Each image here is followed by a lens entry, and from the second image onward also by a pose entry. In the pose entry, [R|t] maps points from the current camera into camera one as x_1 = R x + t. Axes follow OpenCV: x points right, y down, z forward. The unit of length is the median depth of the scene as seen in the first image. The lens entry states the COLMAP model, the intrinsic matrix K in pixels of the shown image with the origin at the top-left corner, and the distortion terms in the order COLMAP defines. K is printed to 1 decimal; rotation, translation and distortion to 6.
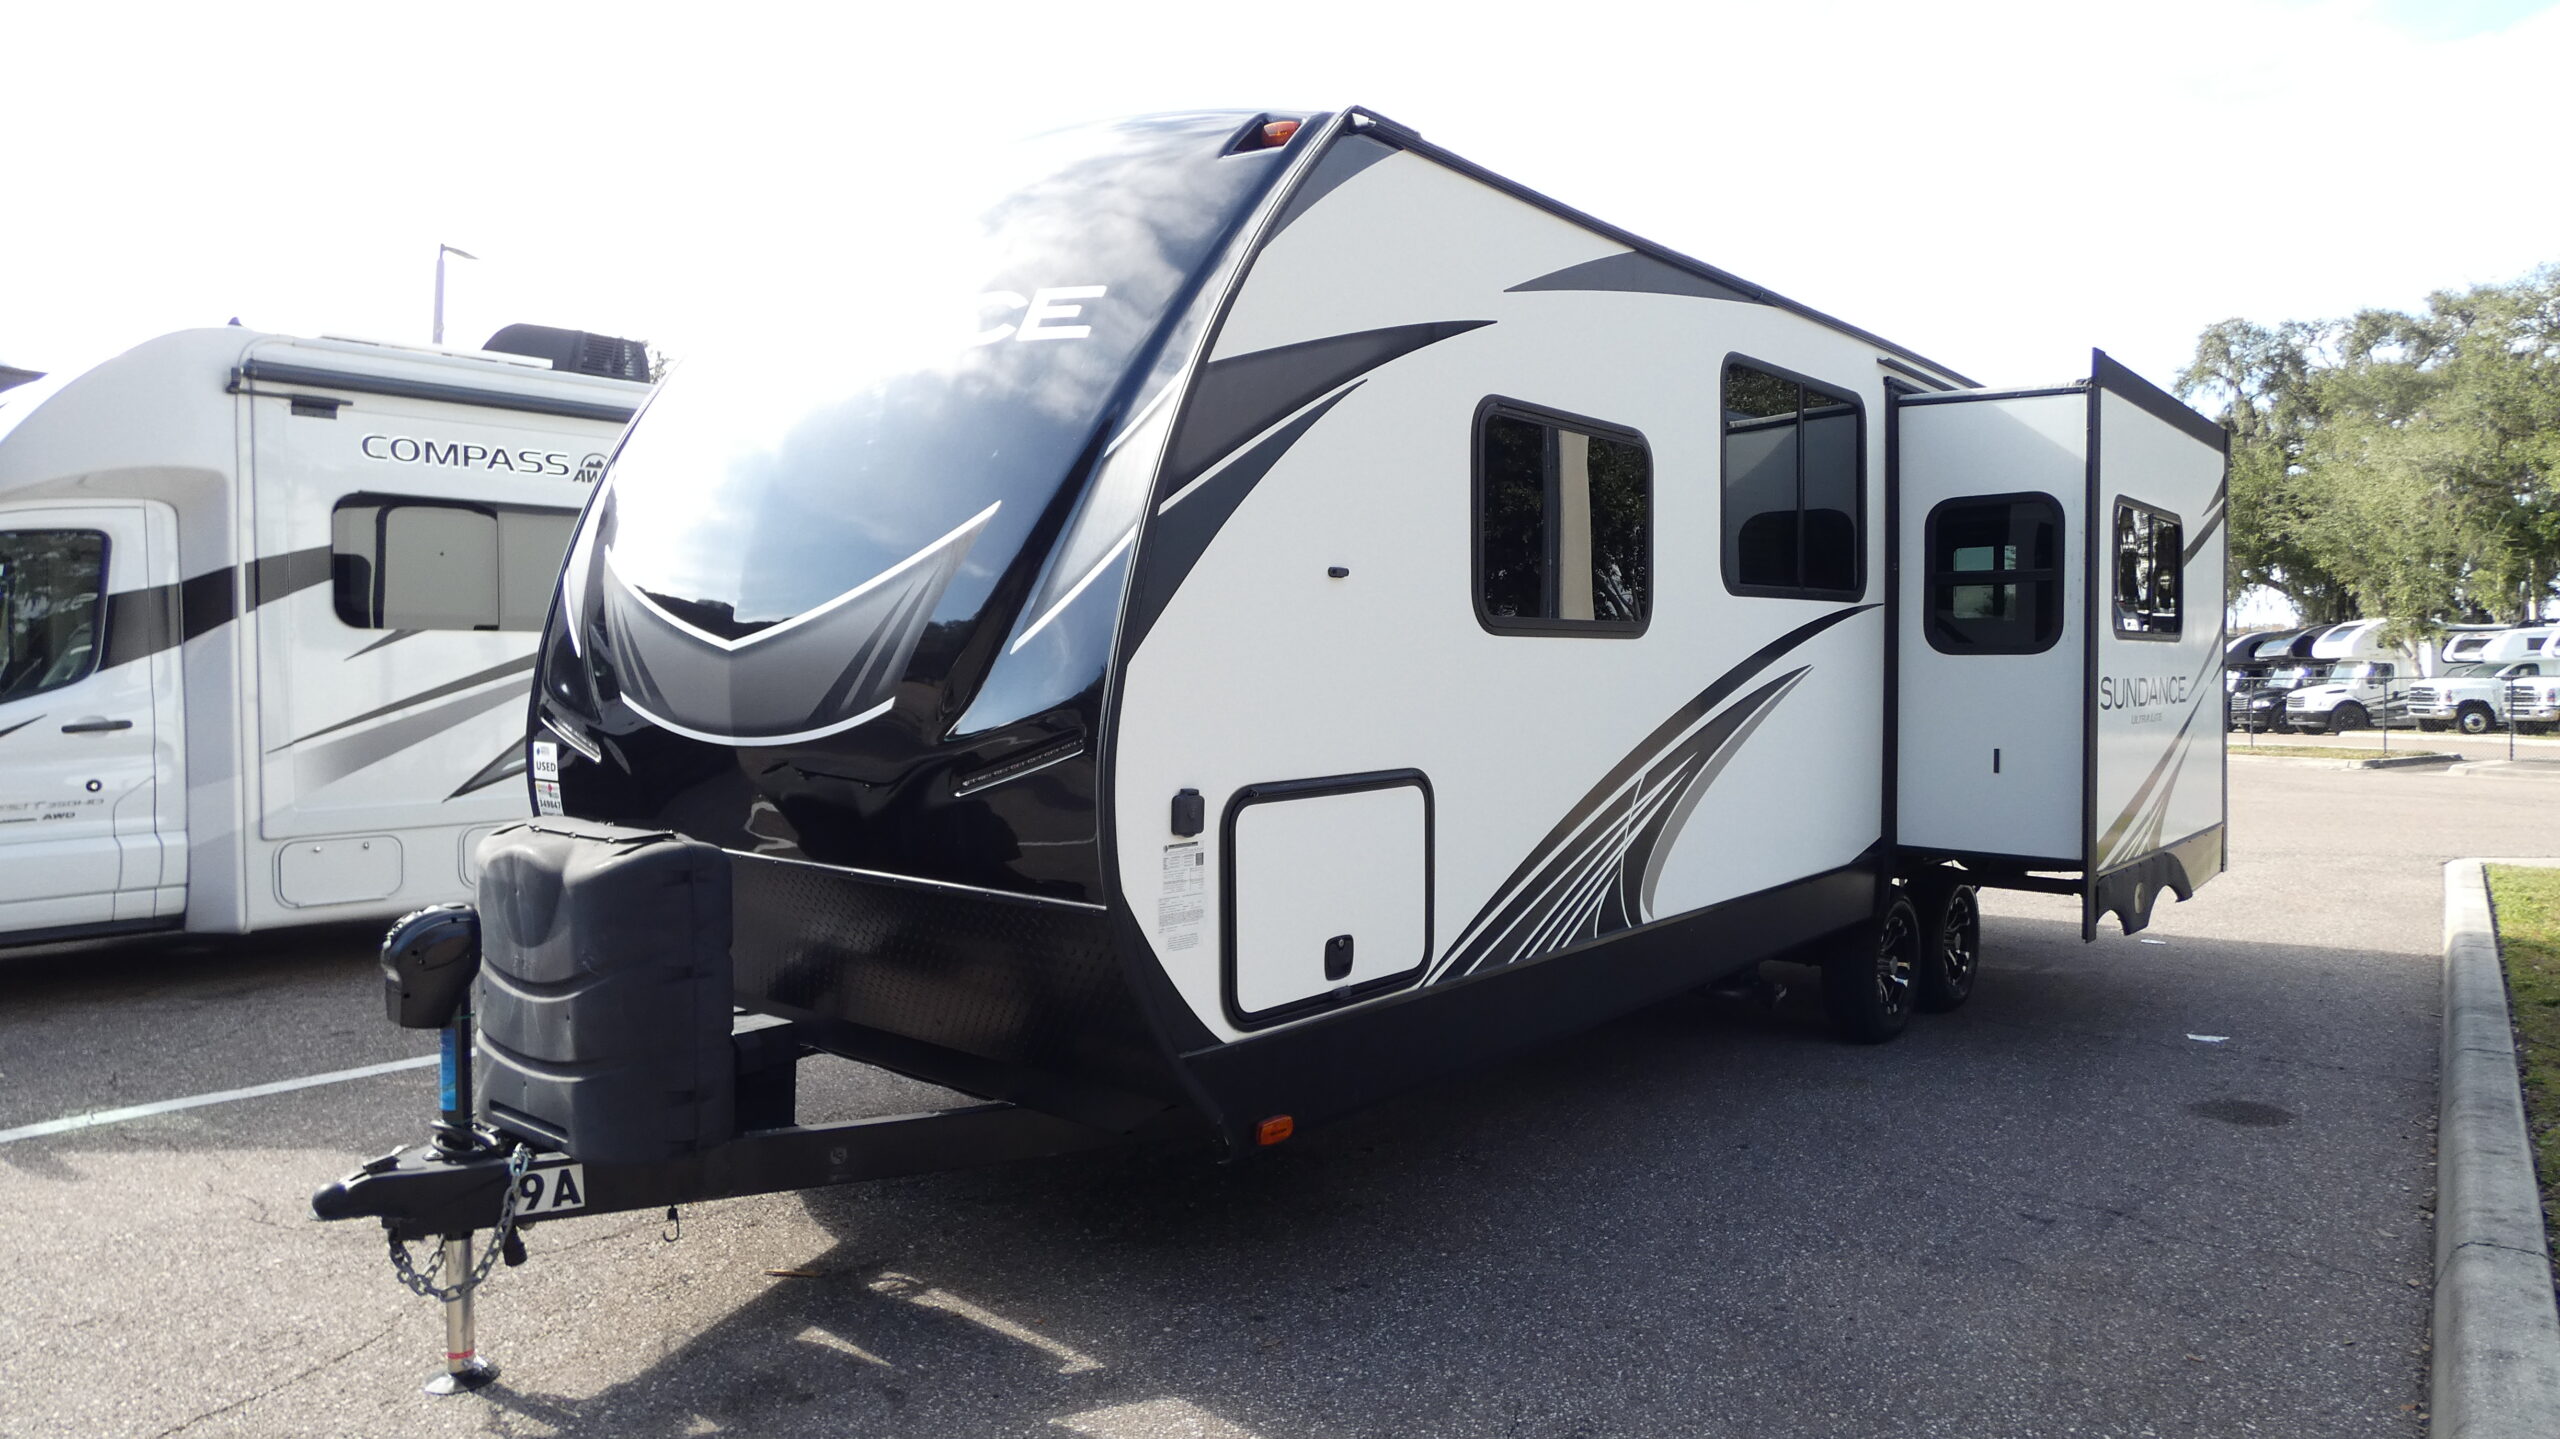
lens RADIAL K [[1610.3, 0, 1262.3], [0, 1610.3, 704.0], [0, 0, 1]] dist [-0.003852, -0.001676]
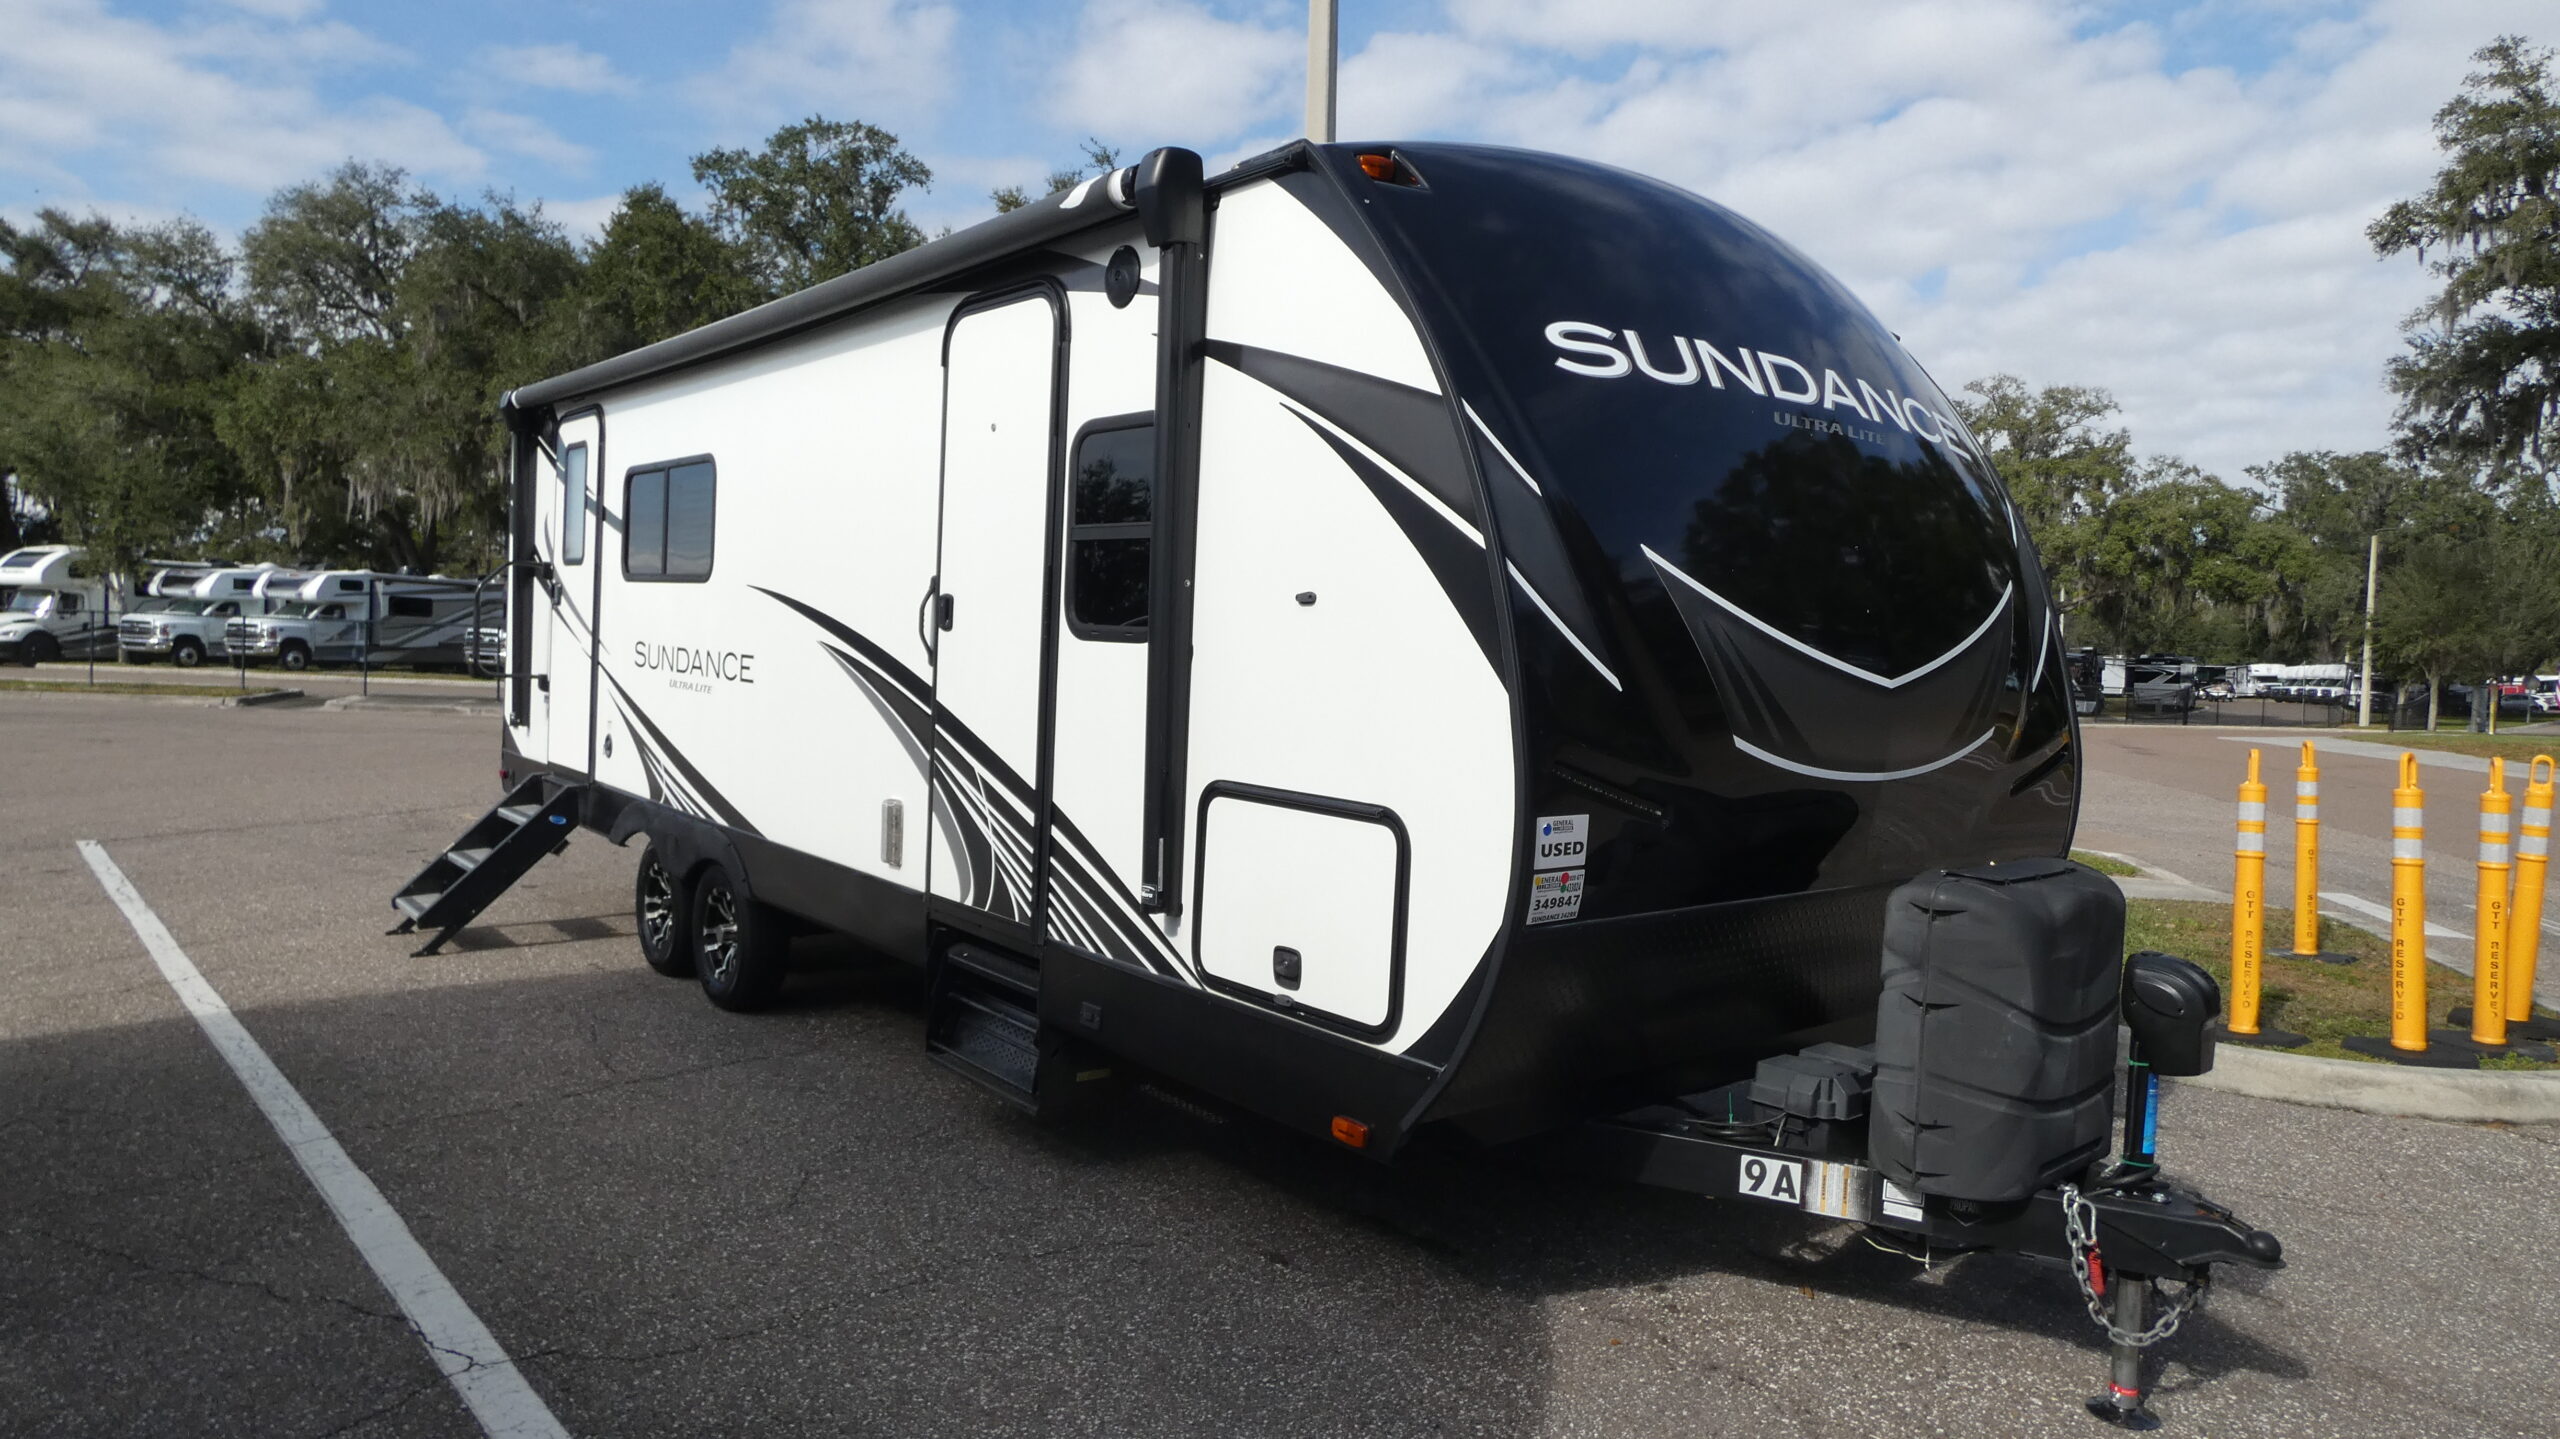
lens RADIAL K [[1610.3, 0, 1262.3], [0, 1610.3, 704.0], [0, 0, 1]] dist [-0.003852, -0.001676]
pose [[0.119934, -0.036348, 0.992116, -0.198722], [-0.015255, 0.999144, 0.038450, -0.008209], [-0.992665, -0.019746, 0.119277, 0.181596]]
